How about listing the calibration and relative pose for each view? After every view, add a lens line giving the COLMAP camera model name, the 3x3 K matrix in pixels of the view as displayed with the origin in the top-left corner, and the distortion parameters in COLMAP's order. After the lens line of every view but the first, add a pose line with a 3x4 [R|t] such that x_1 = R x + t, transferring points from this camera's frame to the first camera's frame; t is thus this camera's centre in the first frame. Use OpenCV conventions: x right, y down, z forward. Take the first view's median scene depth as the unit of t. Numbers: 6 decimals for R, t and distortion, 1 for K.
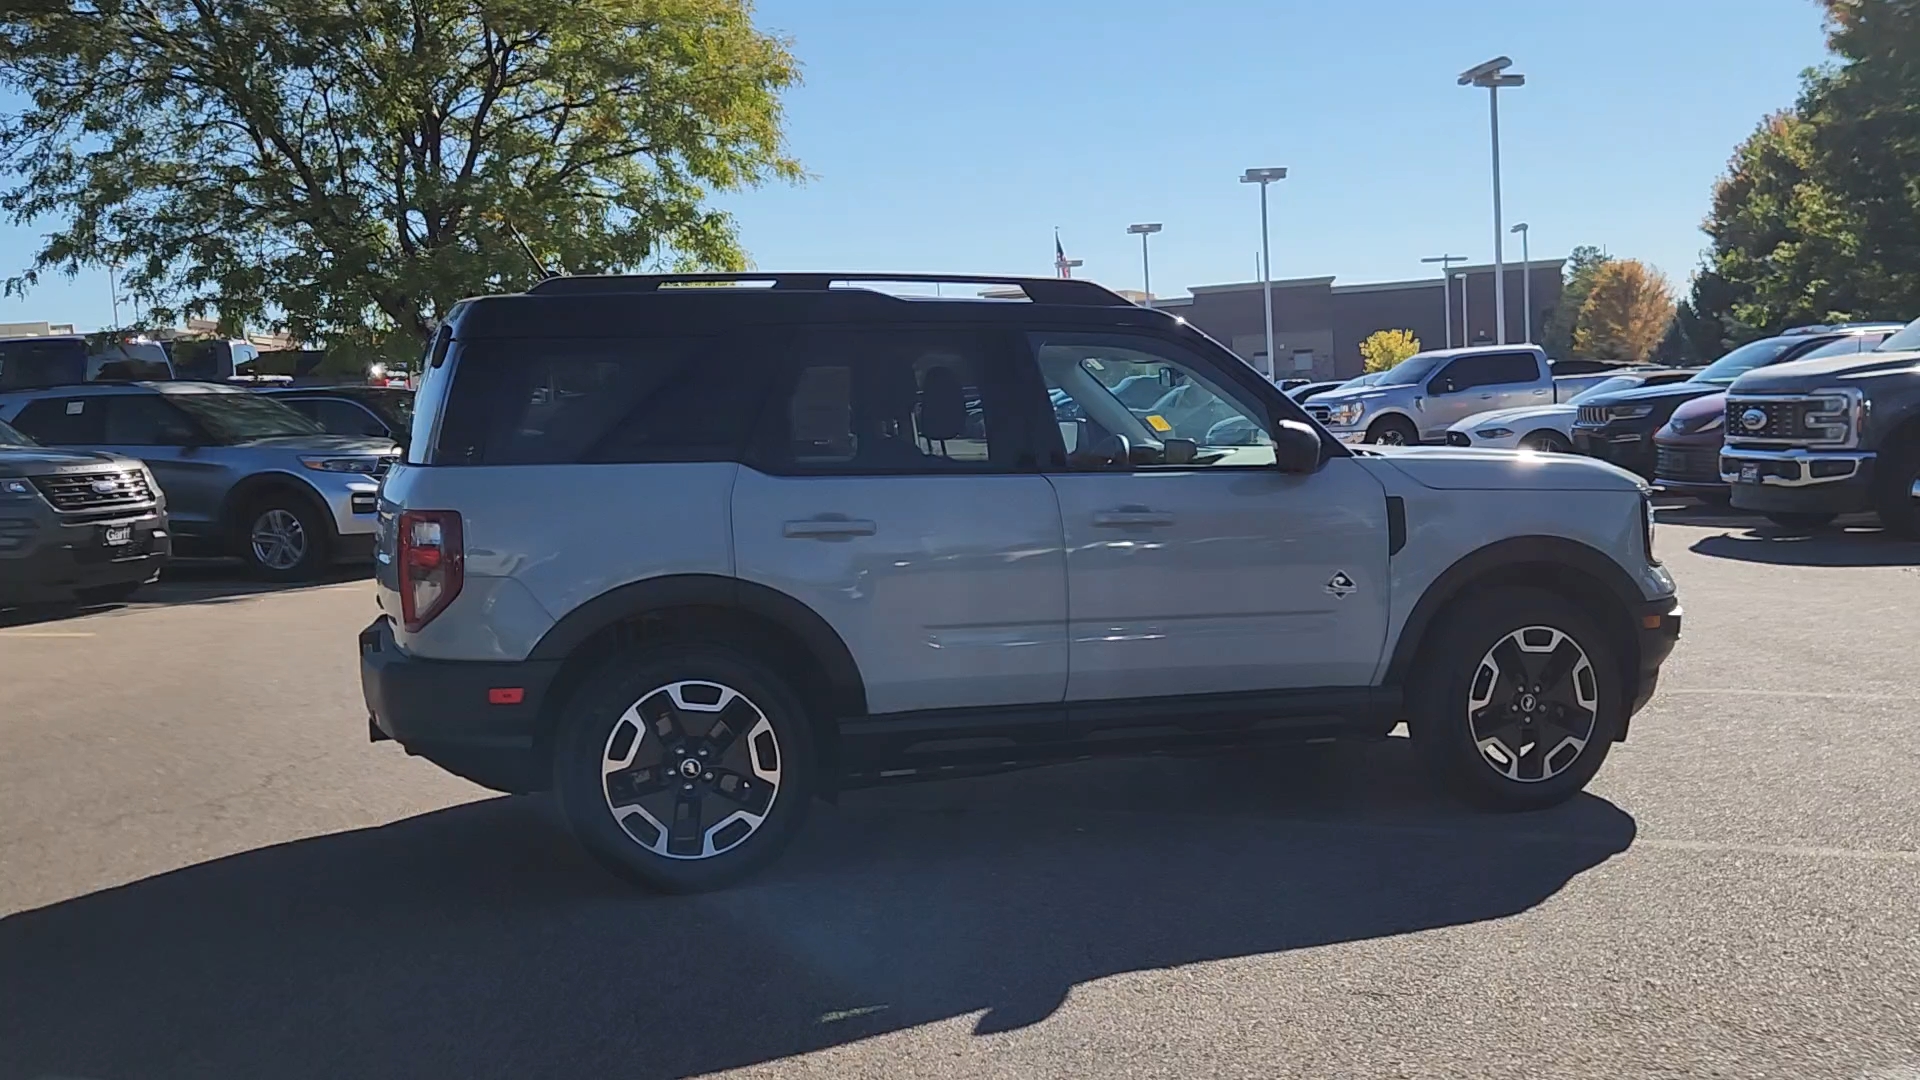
lens RADIAL K [[1921.3, 0, 944.5], [0, 1921.3, 542.1], [0, 0, 1]] dist [0.028689, 0.000000]
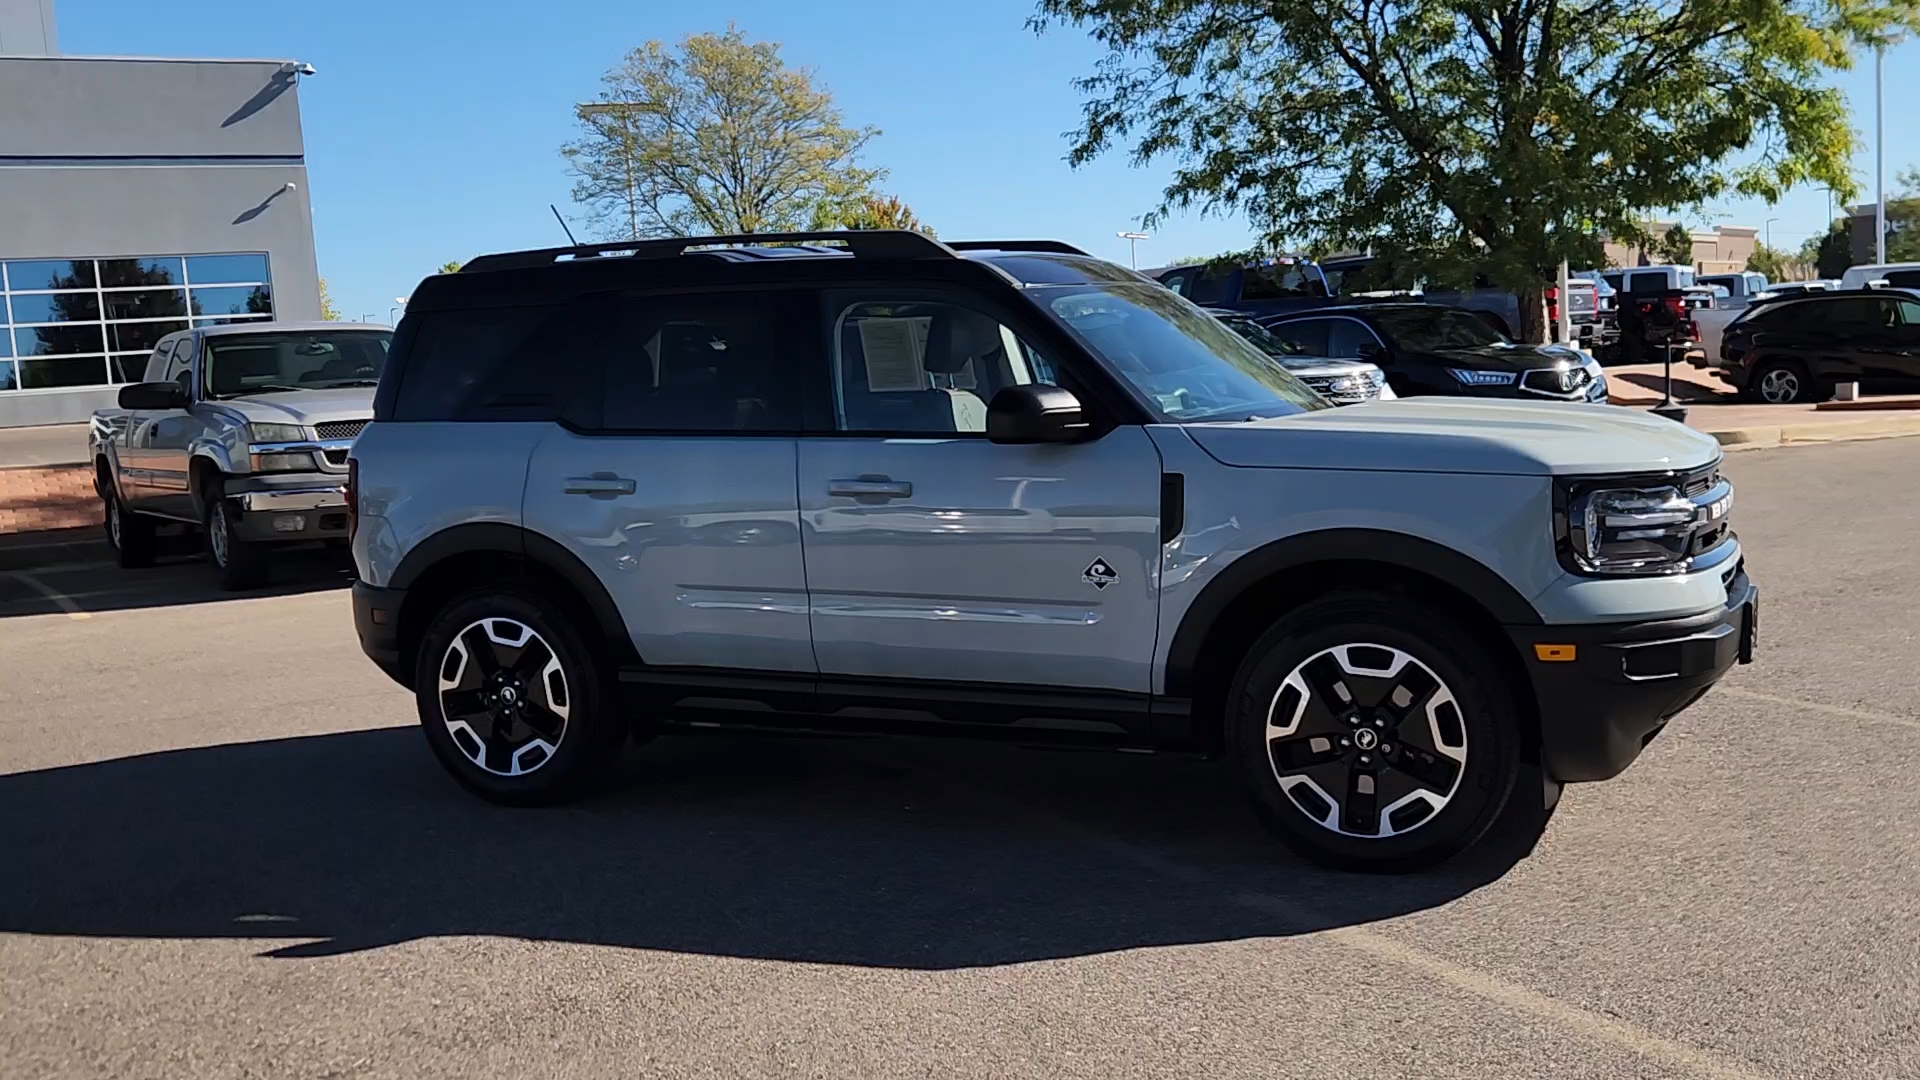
lens RADIAL K [[1921.3, 0, 949.2], [0, 1921.3, 555.9], [0, 0, 1]] dist [0.028689, 0.000000]
pose [[0.740872, 0.066596, -0.668337, 0.711575], [-0.026800, 0.997211, 0.069658, -0.042963], [0.671112, -0.033696, 0.740590, 0.305262]]
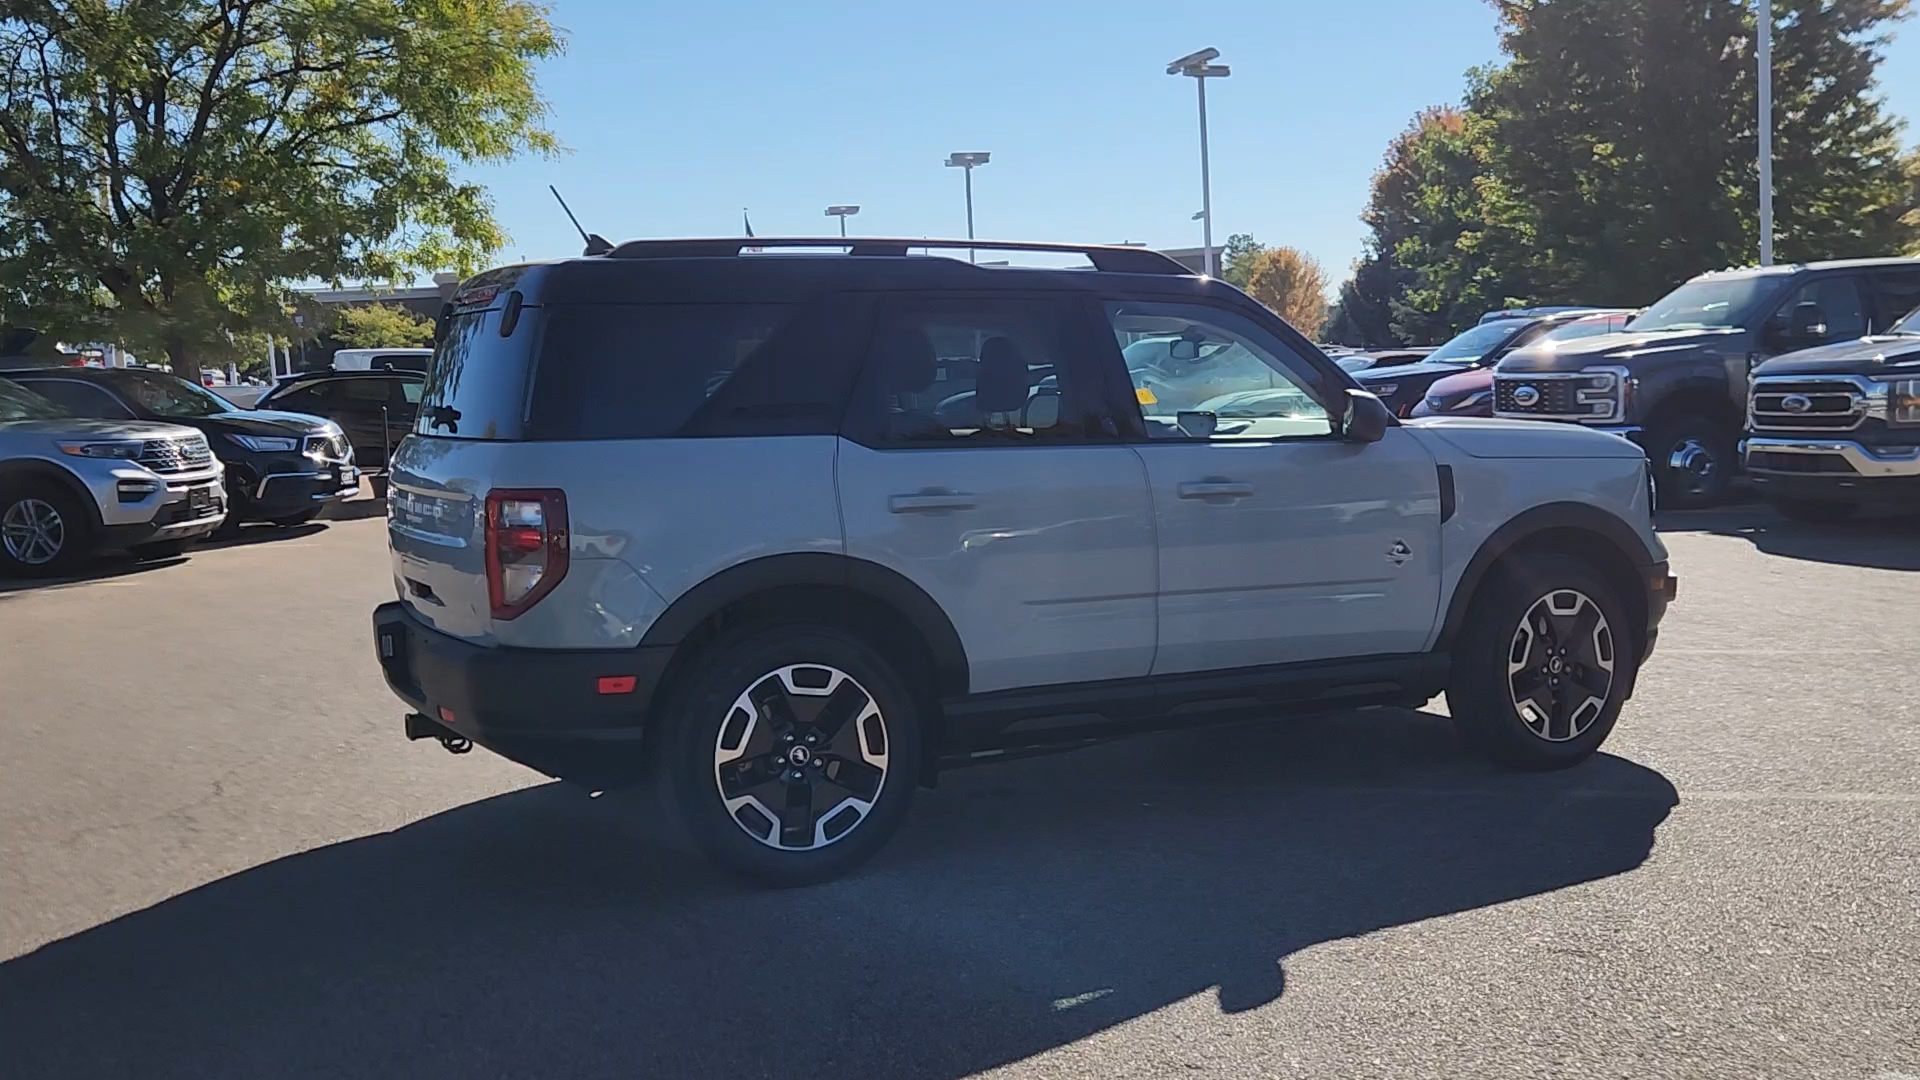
lens RADIAL K [[1921.3, 0, 945.1], [0, 1921.3, 545.1], [0, 0, 1]] dist [0.028689, 0.000000]
pose [[0.985134, -0.016812, 0.170960, -0.197010], [0.015065, 0.999820, 0.011507, 0.002765], [-0.171123, -0.008760, 0.985211, 0.041435]]
